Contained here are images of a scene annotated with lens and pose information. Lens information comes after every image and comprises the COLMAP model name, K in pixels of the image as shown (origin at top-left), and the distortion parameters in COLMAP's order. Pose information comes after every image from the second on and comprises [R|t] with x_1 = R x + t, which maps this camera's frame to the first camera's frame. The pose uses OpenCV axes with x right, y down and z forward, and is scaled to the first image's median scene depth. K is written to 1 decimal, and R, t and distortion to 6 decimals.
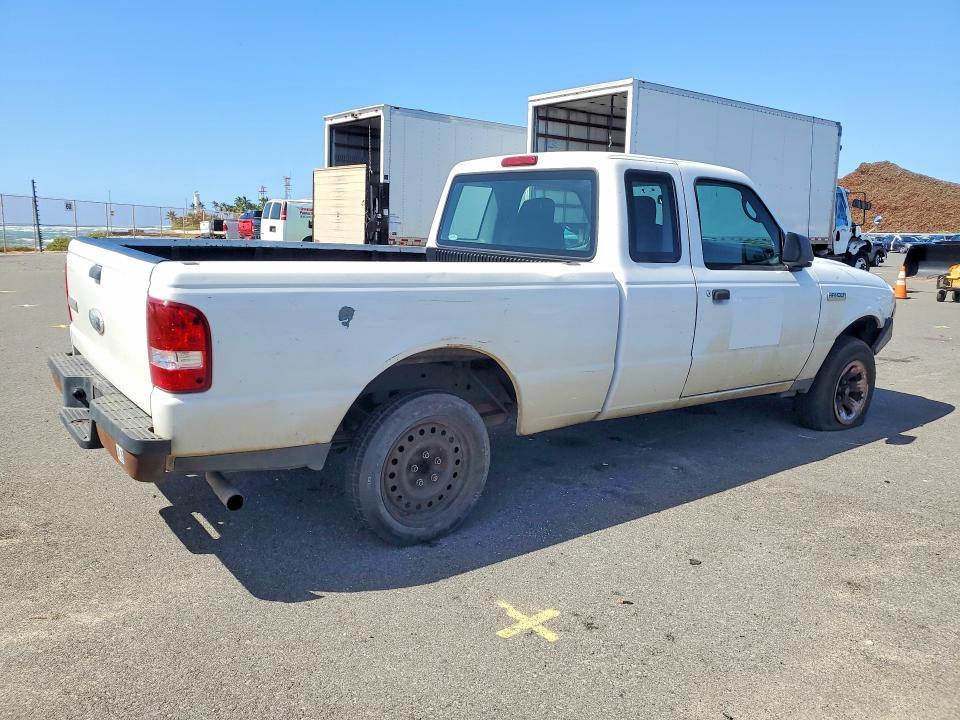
lens RADIAL K [[777.1, 0, 480.0], [0, 777.1, 360.0], [0, 0, 1]] dist [-0.004595, -0.001838]
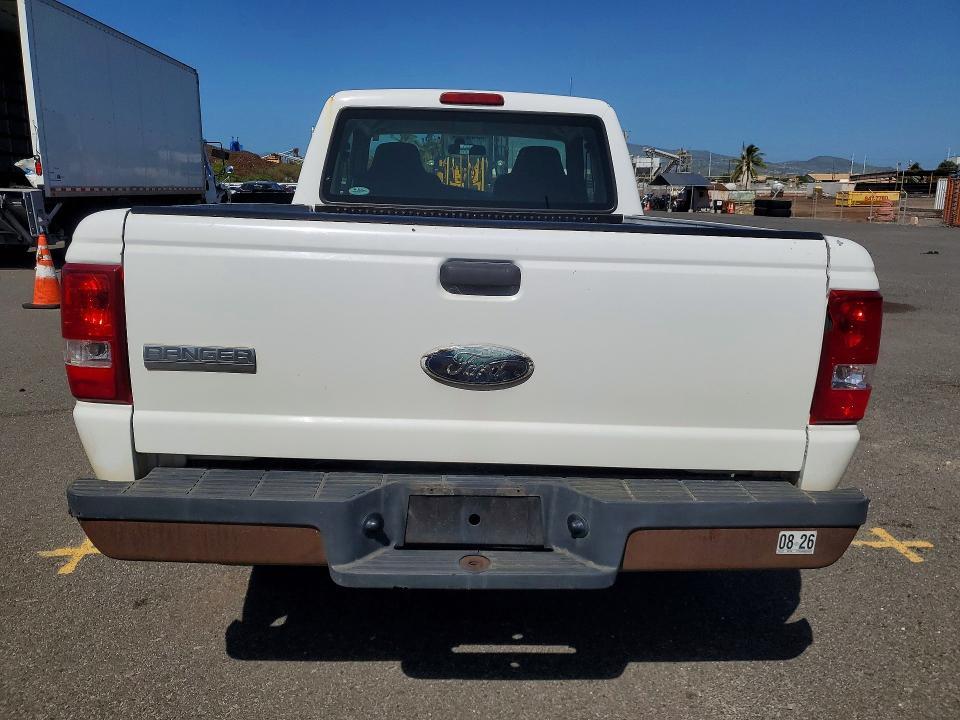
lens RADIAL K [[754.4, 0, 480.0], [0, 754.4, 360.0], [0, 0, 1]] dist [0.043202, 0.001163]
pose [[0.550200, -0.192028, 0.812653, -0.765243], [0.136862, 0.980776, 0.139094, -0.102860], [-0.823741, 0.034692, 0.565904, 0.608673]]
